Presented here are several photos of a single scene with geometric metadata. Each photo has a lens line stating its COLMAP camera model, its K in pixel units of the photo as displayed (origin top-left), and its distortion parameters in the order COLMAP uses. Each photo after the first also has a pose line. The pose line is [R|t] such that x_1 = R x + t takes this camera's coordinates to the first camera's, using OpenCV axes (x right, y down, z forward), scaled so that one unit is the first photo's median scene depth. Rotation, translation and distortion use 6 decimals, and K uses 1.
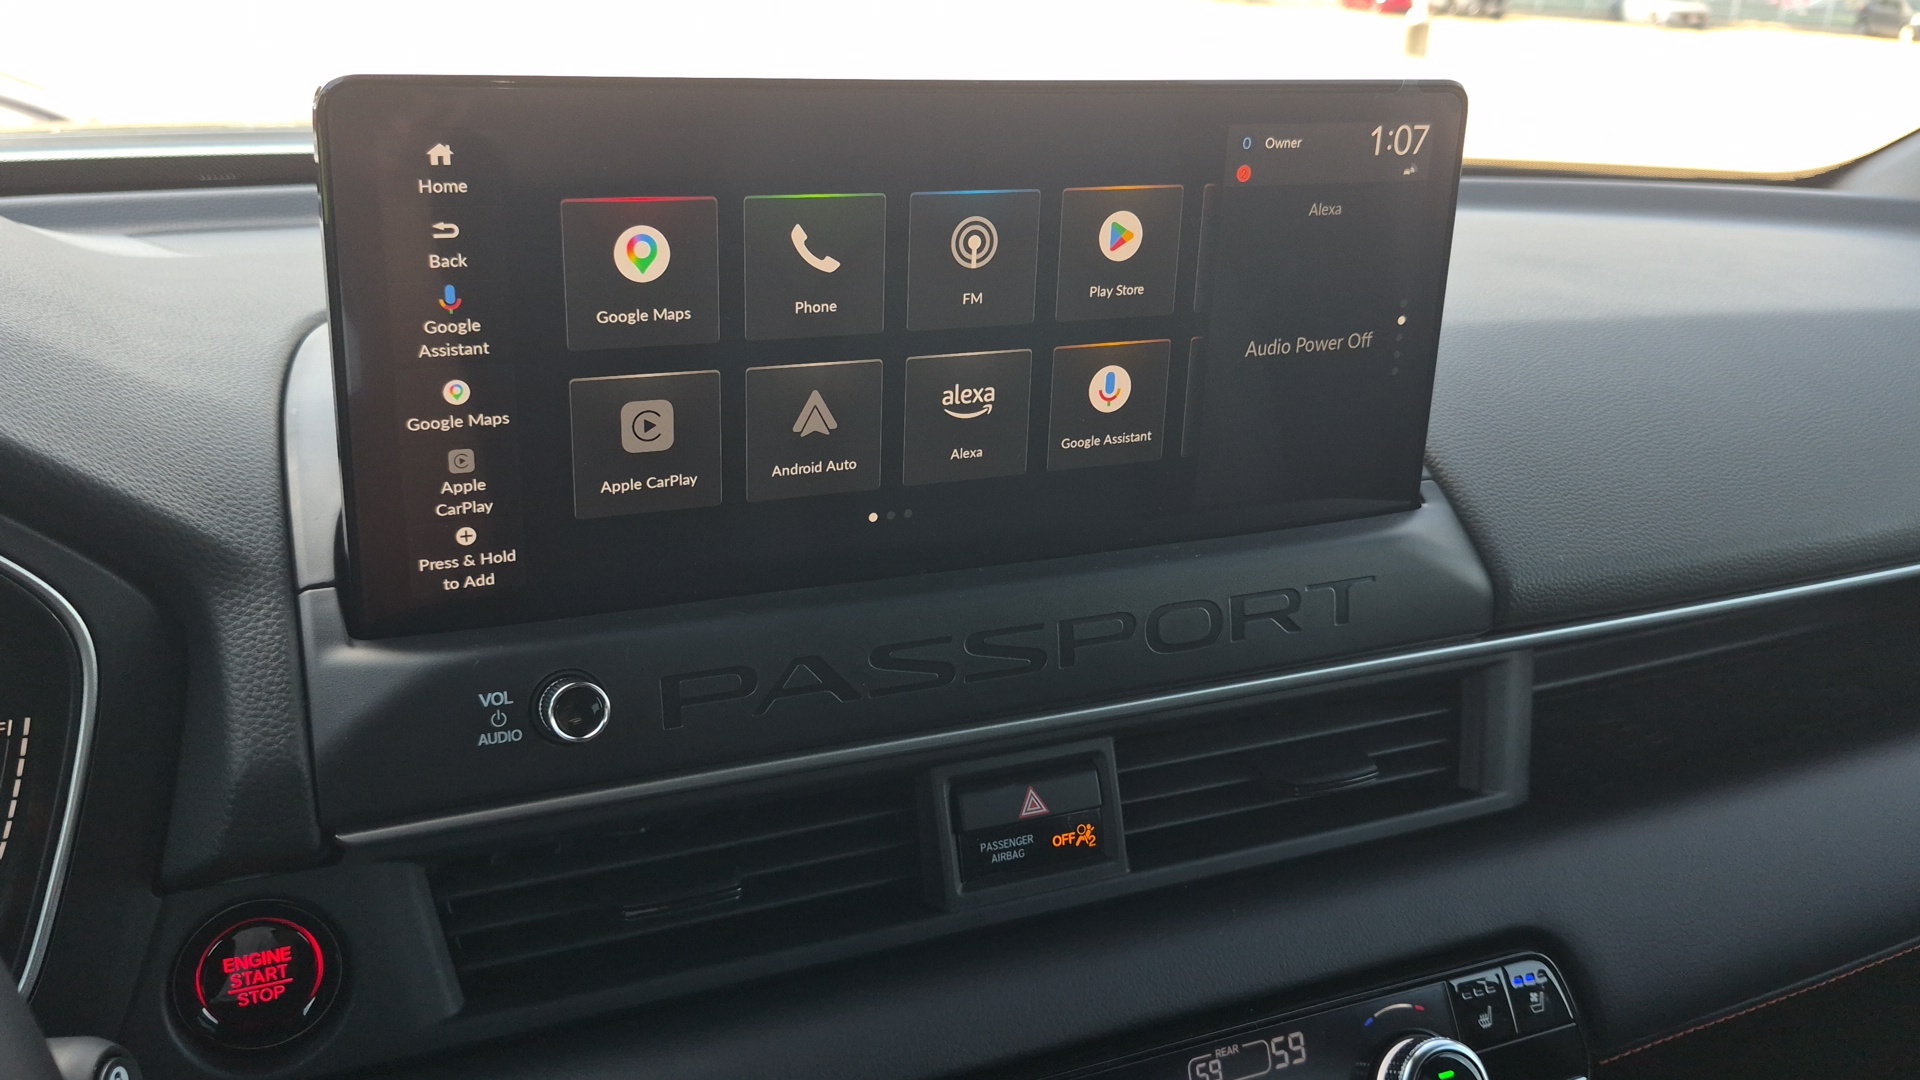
lens RADIAL K [[1699.1, 0, 961.0], [0, 1699.1, 548.6], [0, 0, 1]] dist [0.096131, -0.016311]
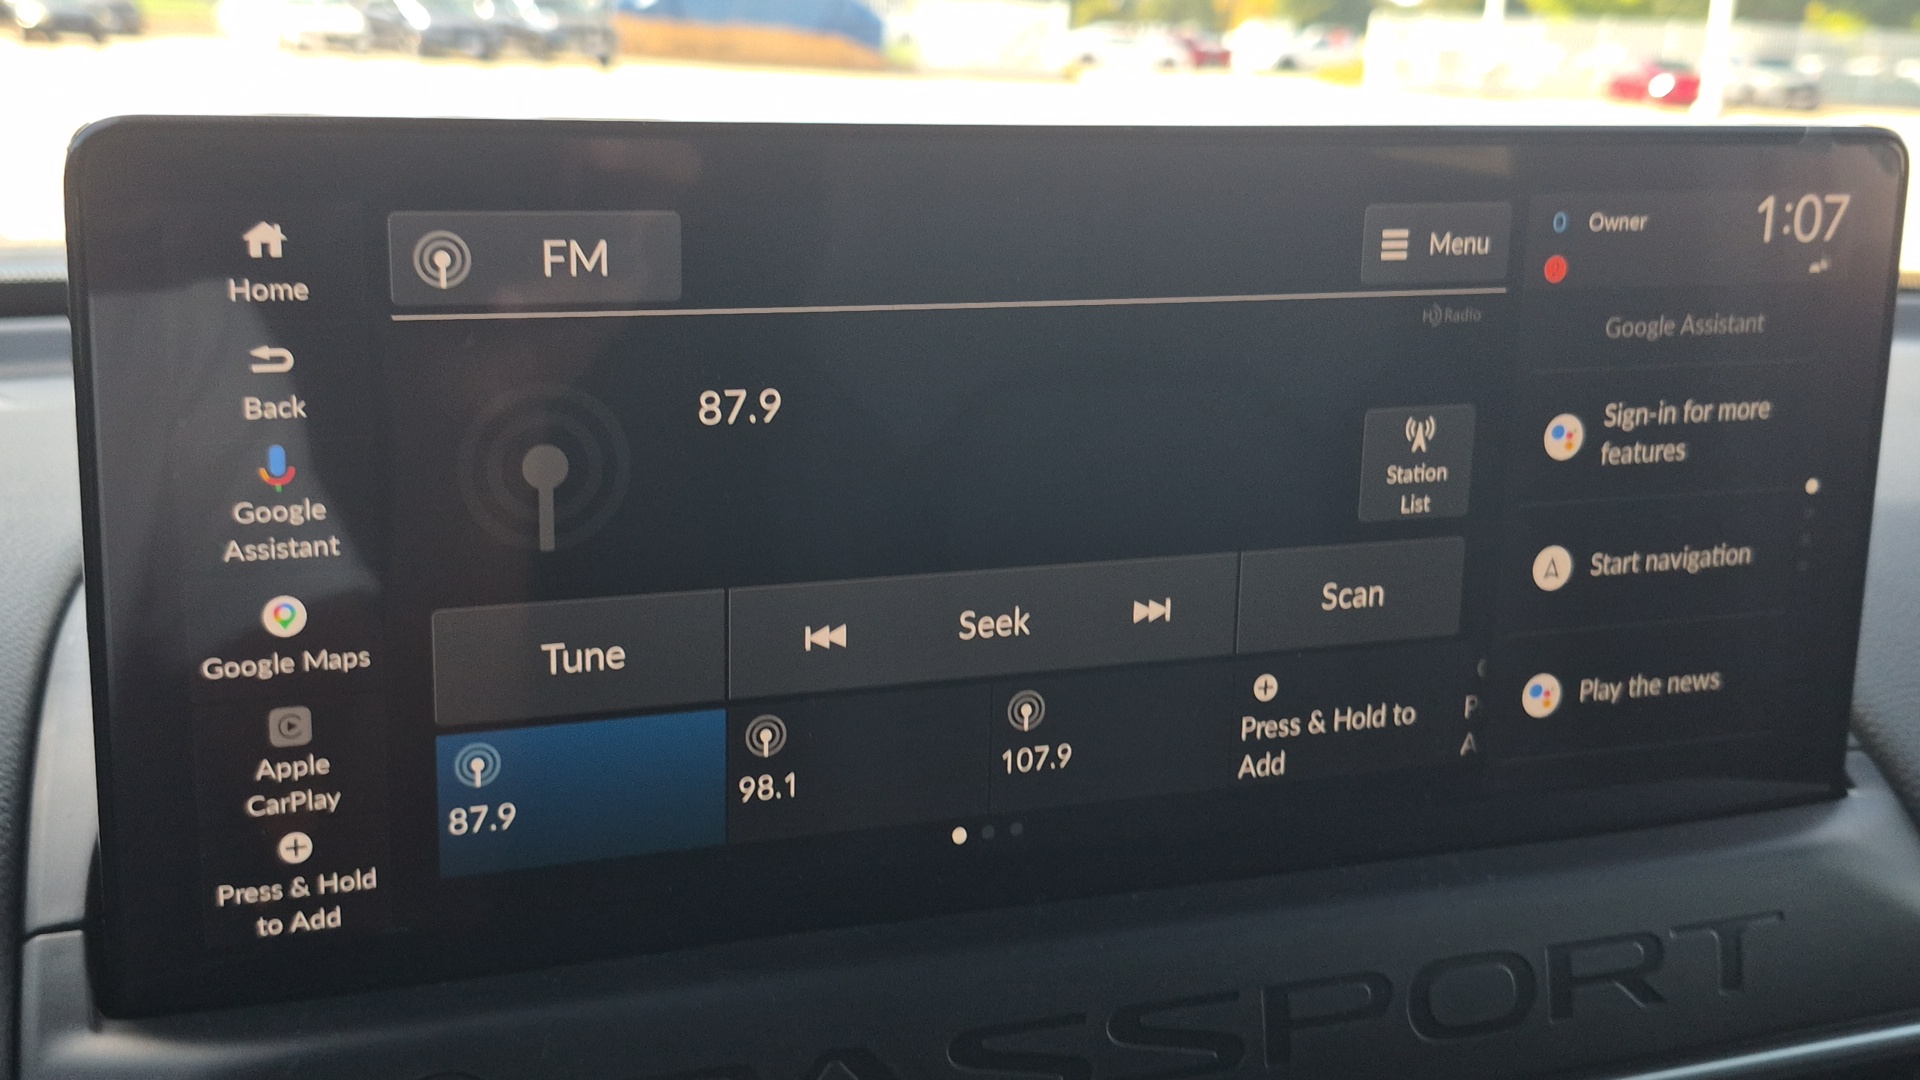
lens RADIAL K [[2113.9, 0, 951.1], [0, 2113.9, 537.3], [0, 0, 1]] dist [0.071645, 0.000000]
pose [[0.996617, 0.002125, -0.082154, 0.007790], [-0.011265, 0.993762, -0.110950, -0.031466], [0.081406, 0.111500, 0.990425, 0.216816]]
